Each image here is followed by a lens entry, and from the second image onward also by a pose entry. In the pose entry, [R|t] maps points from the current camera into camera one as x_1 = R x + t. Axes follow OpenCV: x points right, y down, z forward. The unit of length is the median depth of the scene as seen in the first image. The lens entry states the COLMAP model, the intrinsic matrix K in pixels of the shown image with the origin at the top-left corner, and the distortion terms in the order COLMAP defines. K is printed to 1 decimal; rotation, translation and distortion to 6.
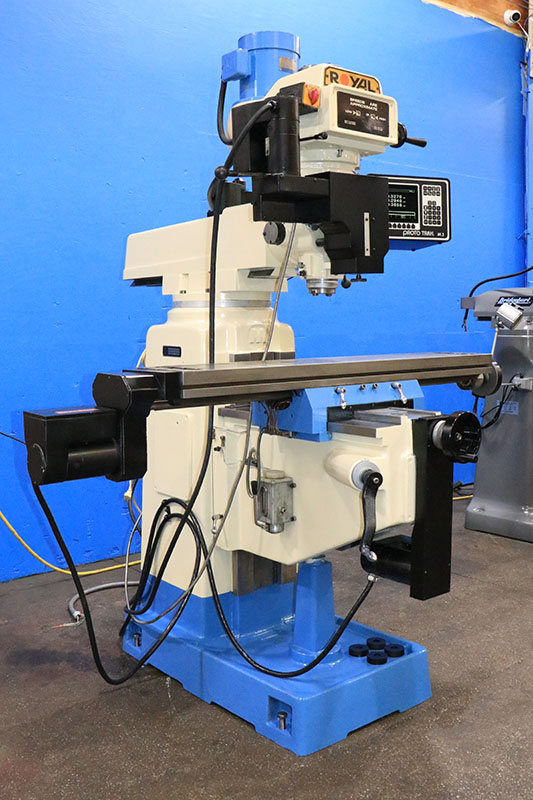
lens RADIAL K [[816.2, 0, 266.5], [0, 816.2, 400.0], [0, 0, 1]] dist [-0.098245, 0.016326]
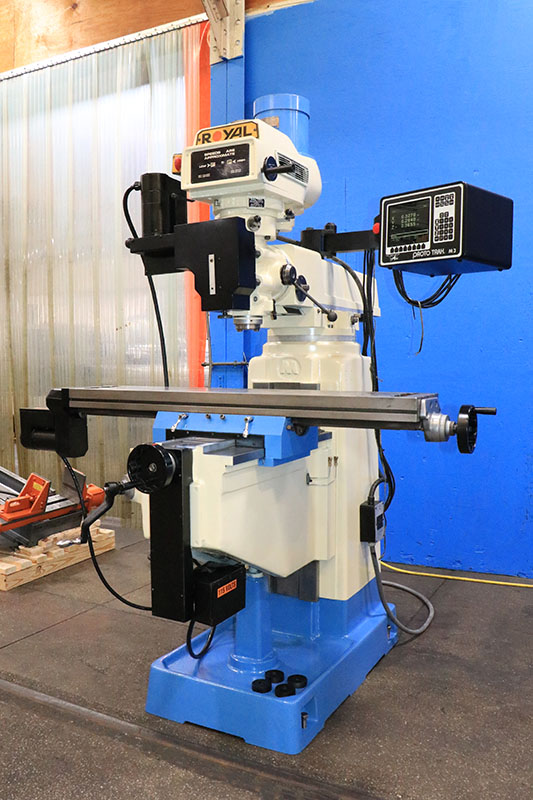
lens RADIAL K [[704.0, 0, 266.5], [0, 704.0, 400.0], [0, 0, 1]] dist [-0.128819, 0.006204]
pose [[0.383260, 0.070462, -0.920949, 0.889869], [-0.092600, 0.994994, 0.037591, -0.070161], [0.918987, 0.070873, 0.387866, 0.628192]]
